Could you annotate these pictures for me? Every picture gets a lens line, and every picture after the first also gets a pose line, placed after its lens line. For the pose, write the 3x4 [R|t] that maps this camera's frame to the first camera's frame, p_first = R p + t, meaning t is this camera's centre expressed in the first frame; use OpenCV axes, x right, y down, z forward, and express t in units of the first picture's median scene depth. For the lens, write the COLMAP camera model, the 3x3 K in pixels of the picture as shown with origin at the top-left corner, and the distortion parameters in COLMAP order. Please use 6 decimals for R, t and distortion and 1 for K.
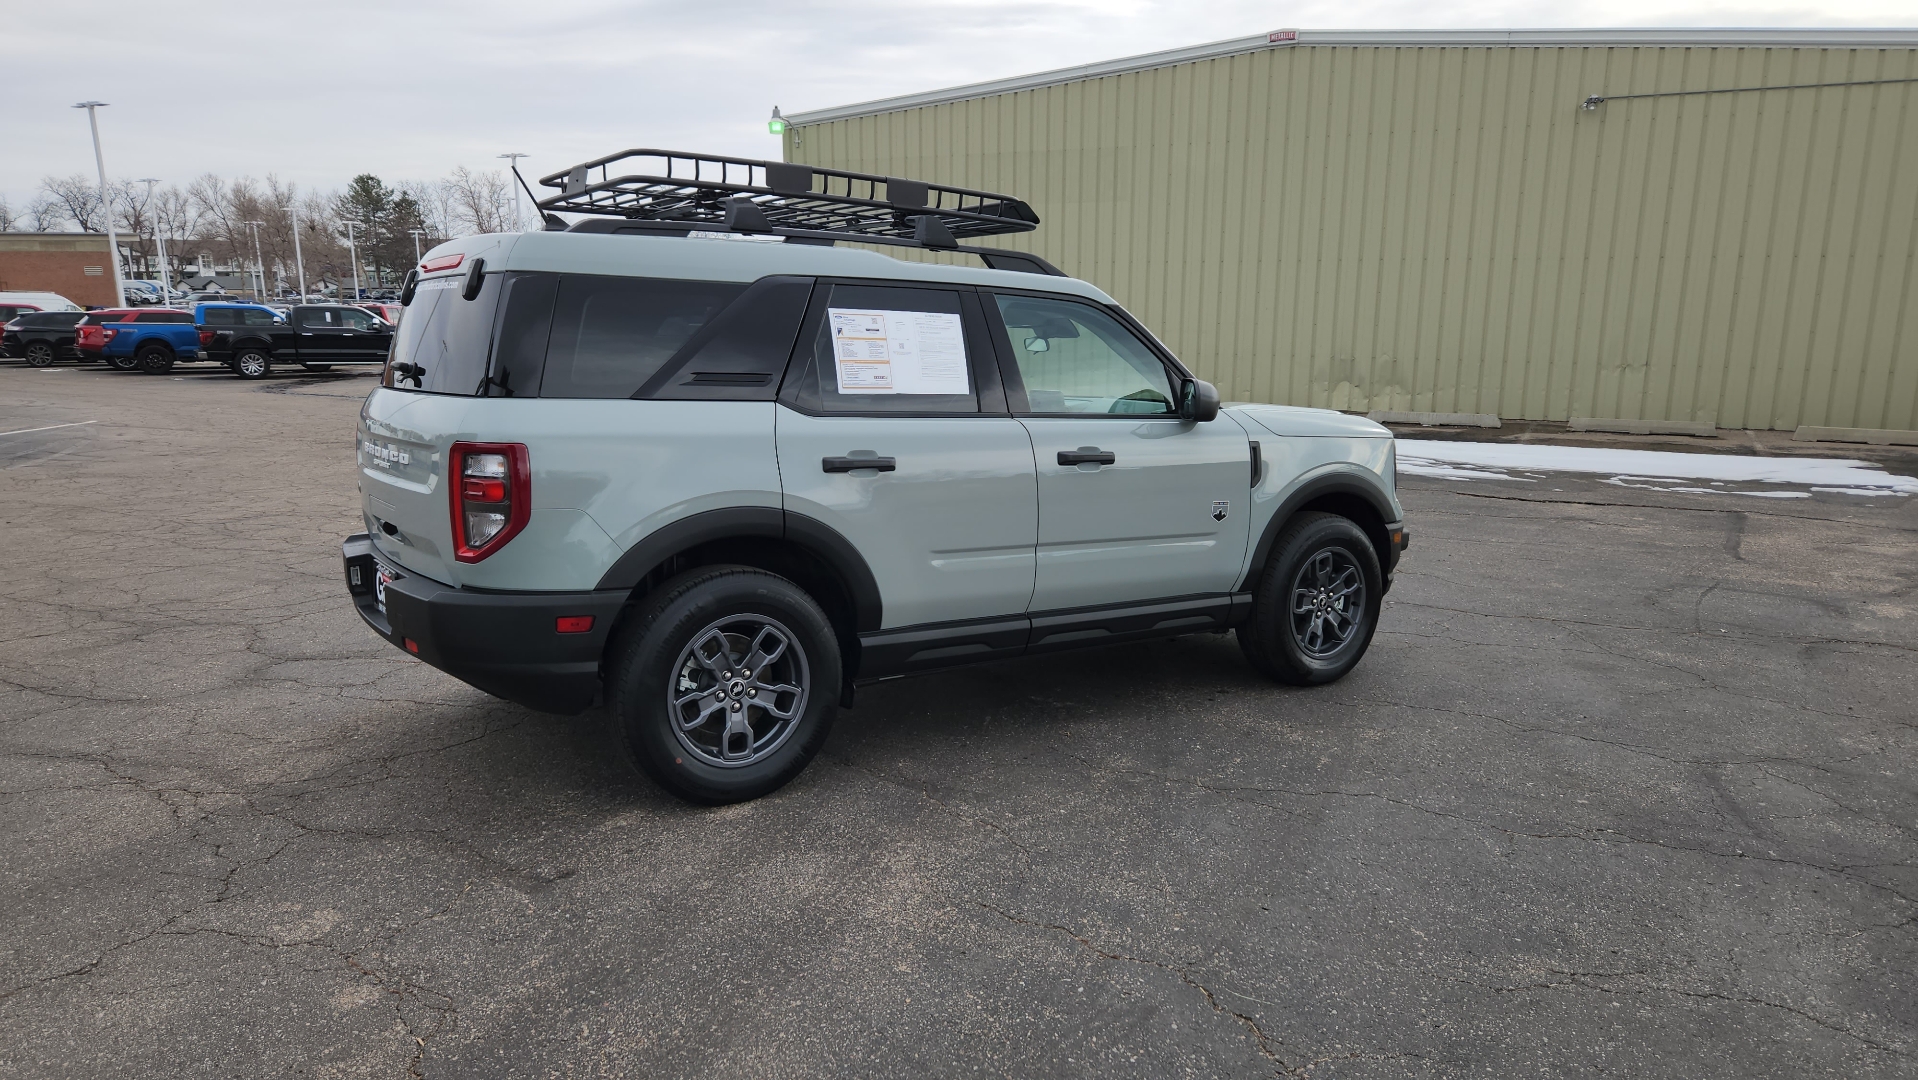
lens RADIAL K [[1289.6, 0, 924.2], [0, 1289.6, 548.5], [0, 0, 1]] dist [0.062081, -0.041139]
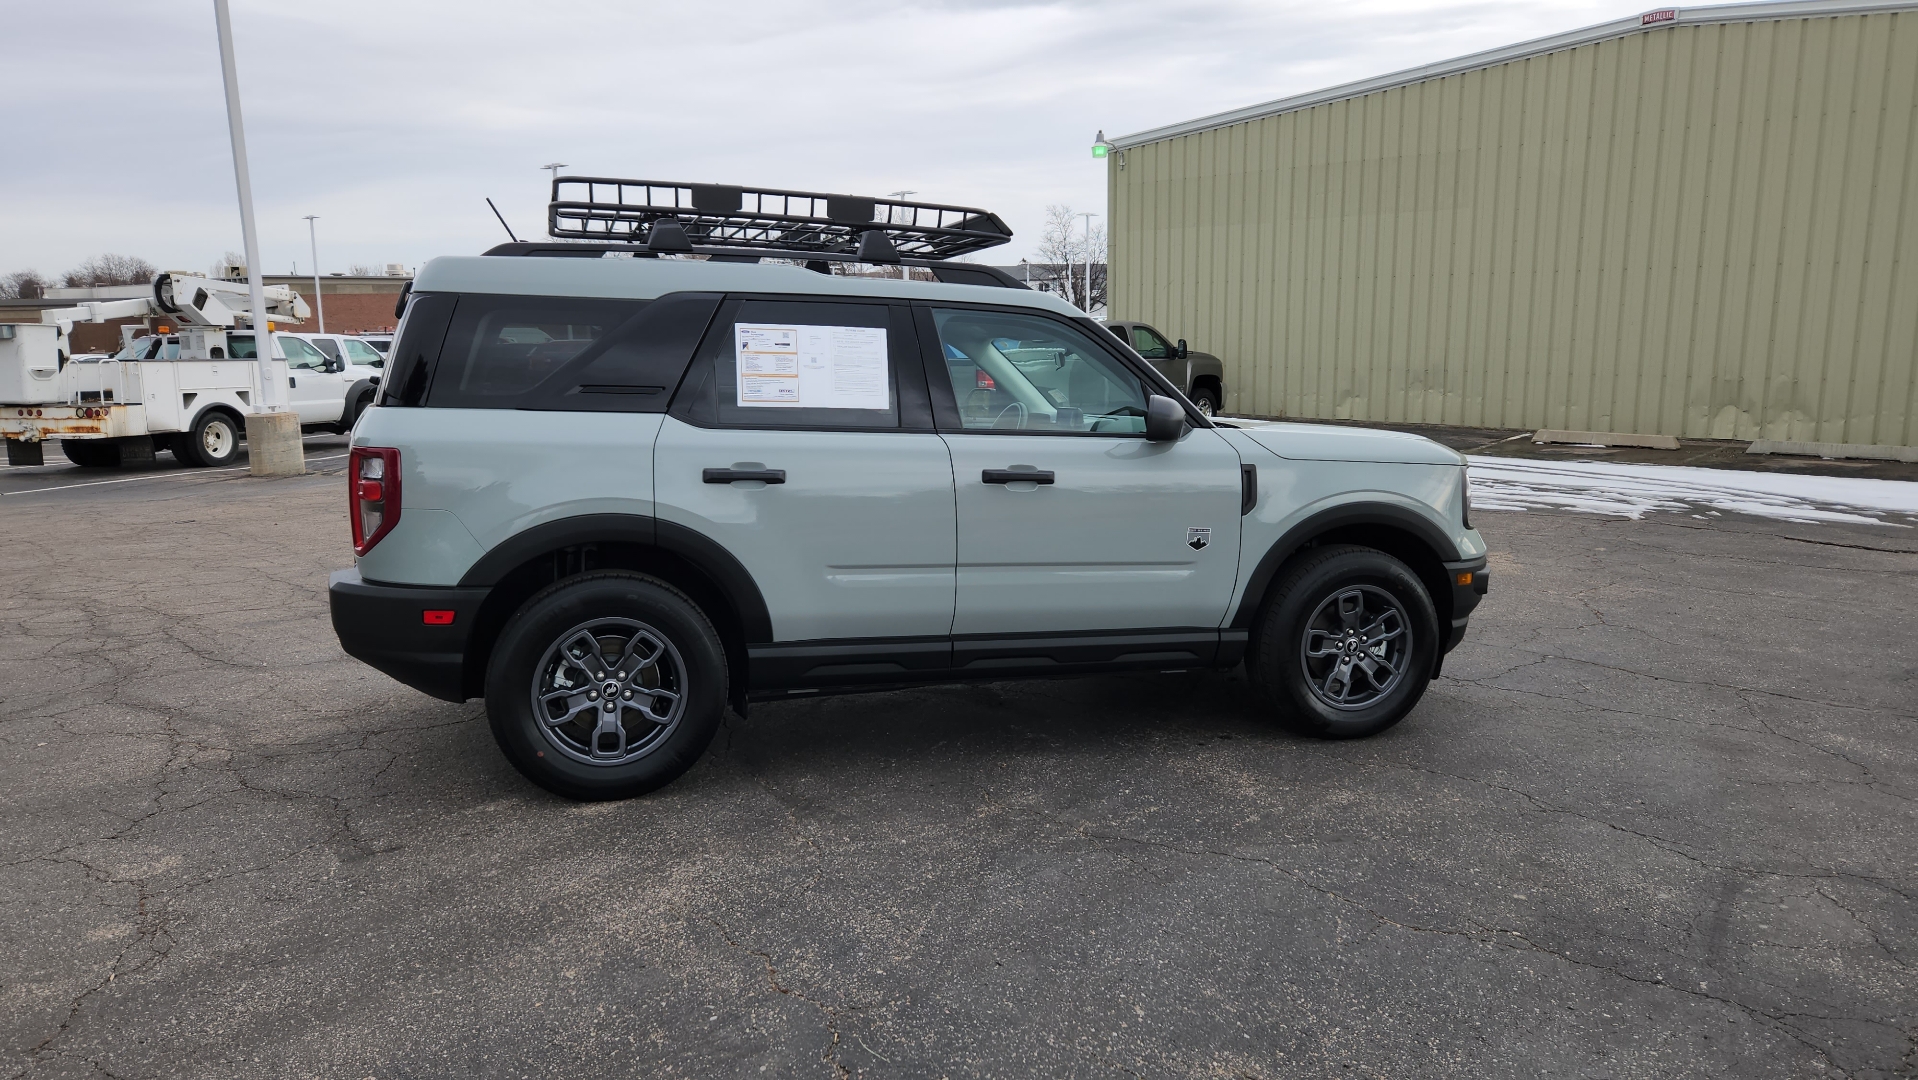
lens RADIAL K [[1289.6, 0, 931.7], [0, 1289.6, 532.3], [0, 0, 1]] dist [0.062081, -0.041139]
pose [[0.954882, 0.035695, -0.294831, 0.343403], [-0.044590, 0.998729, -0.023499, -0.003671], [0.293617, 0.035585, 0.955260, 0.069392]]
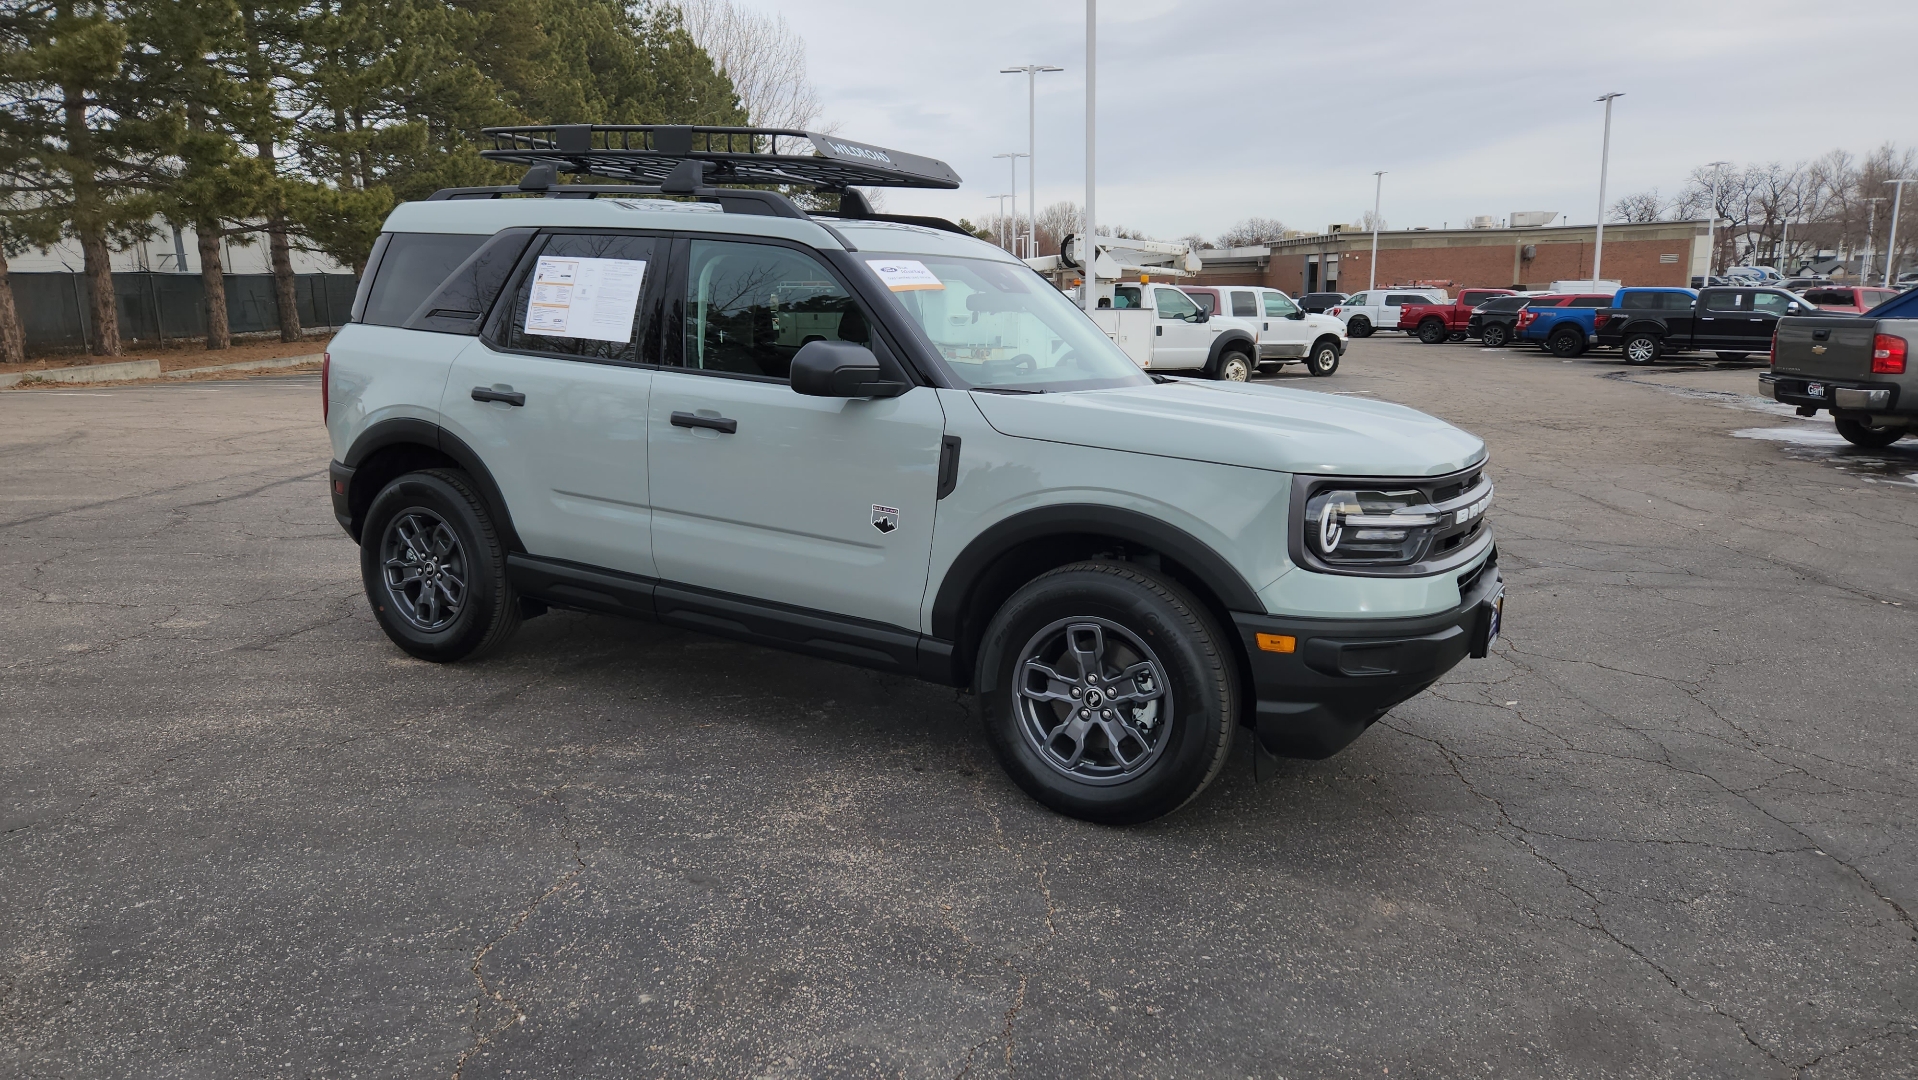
lens RADIAL K [[1288.3, 0, 926.3], [0, 1288.3, 565.2], [0, 0, 1]] dist [0.065566, -0.047763]
pose [[0.439451, 0.185779, -0.878845, 0.981827], [-0.167726, 0.978143, 0.122901, -0.107511], [0.882468, 0.093396, 0.461006, 0.725550]]
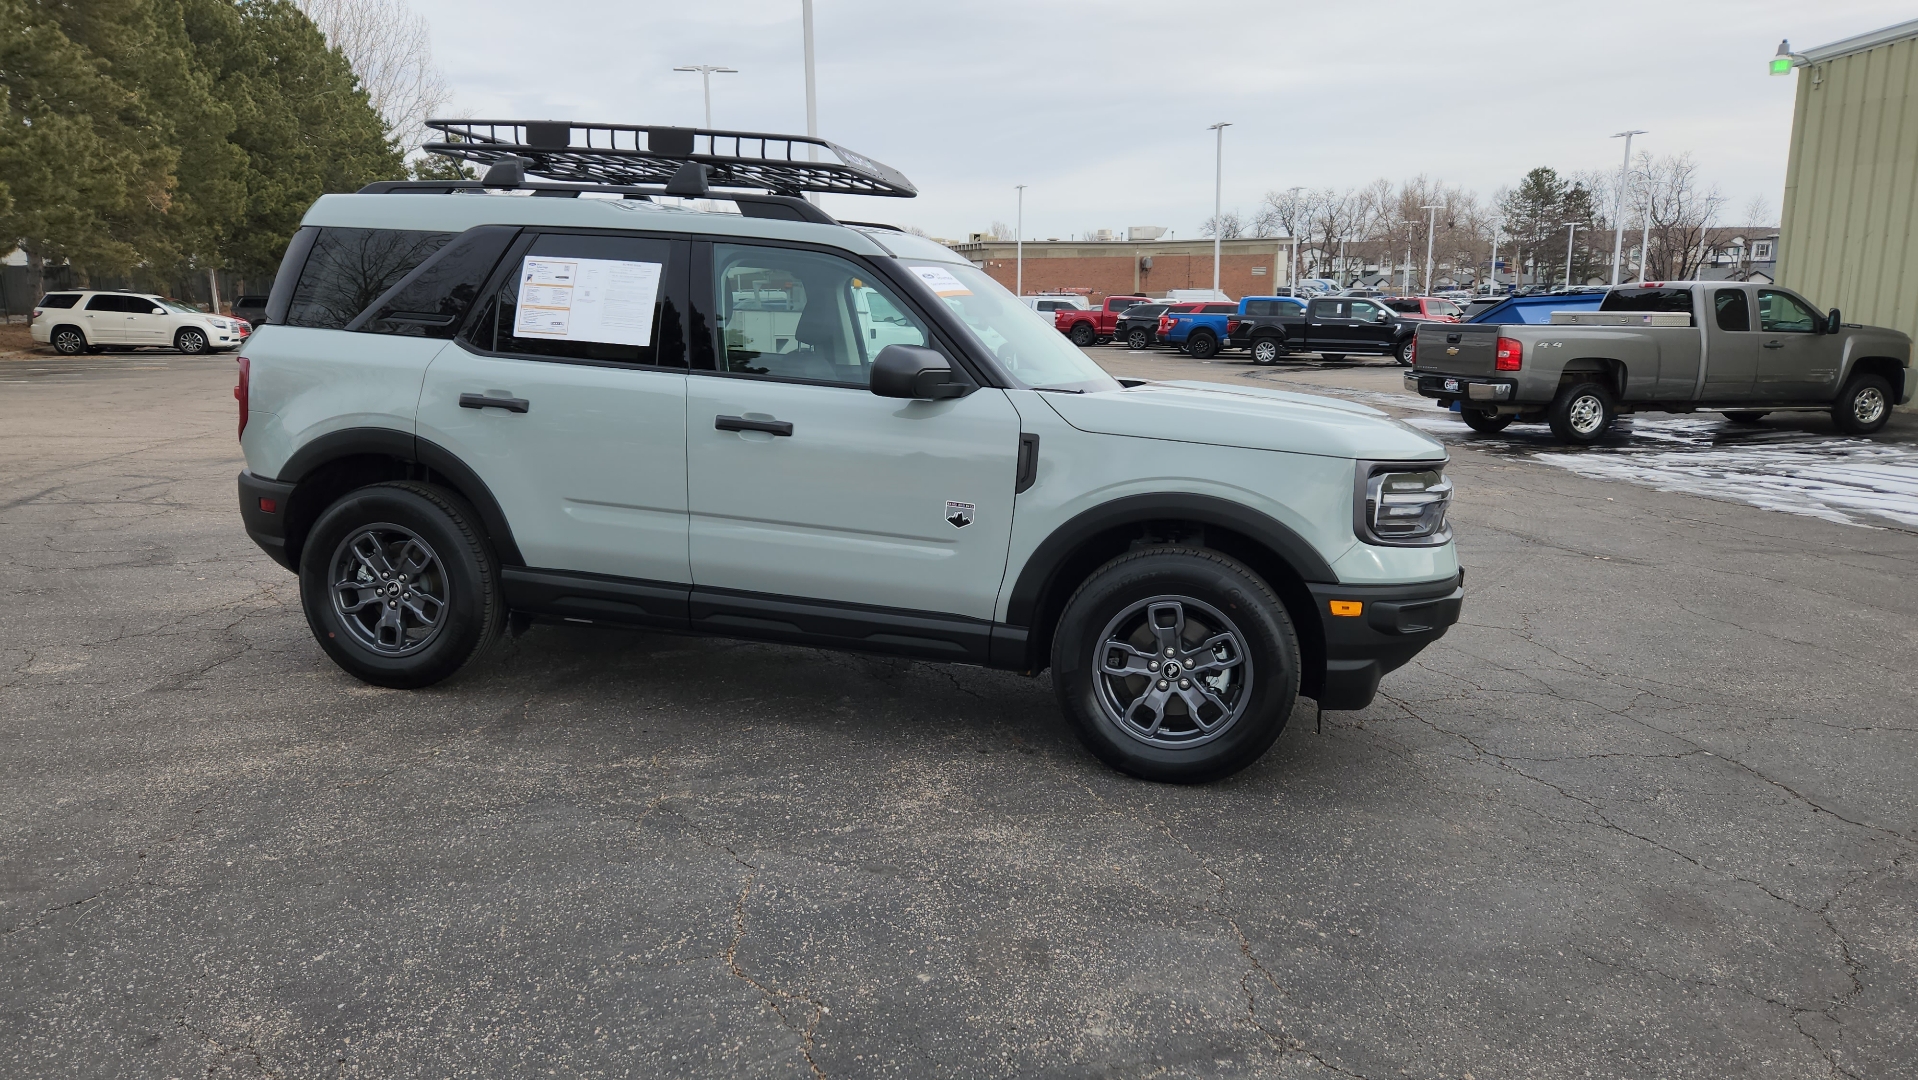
lens RADIAL K [[1288.3, 0, 932.8], [0, 1288.3, 559.0], [0, 0, 1]] dist [0.065566, -0.047763]
pose [[0.666668, 0.154936, -0.729074, 0.863609], [-0.147866, 0.986207, 0.074371, -0.062971], [0.730540, 0.058225, 0.680383, 0.482525]]
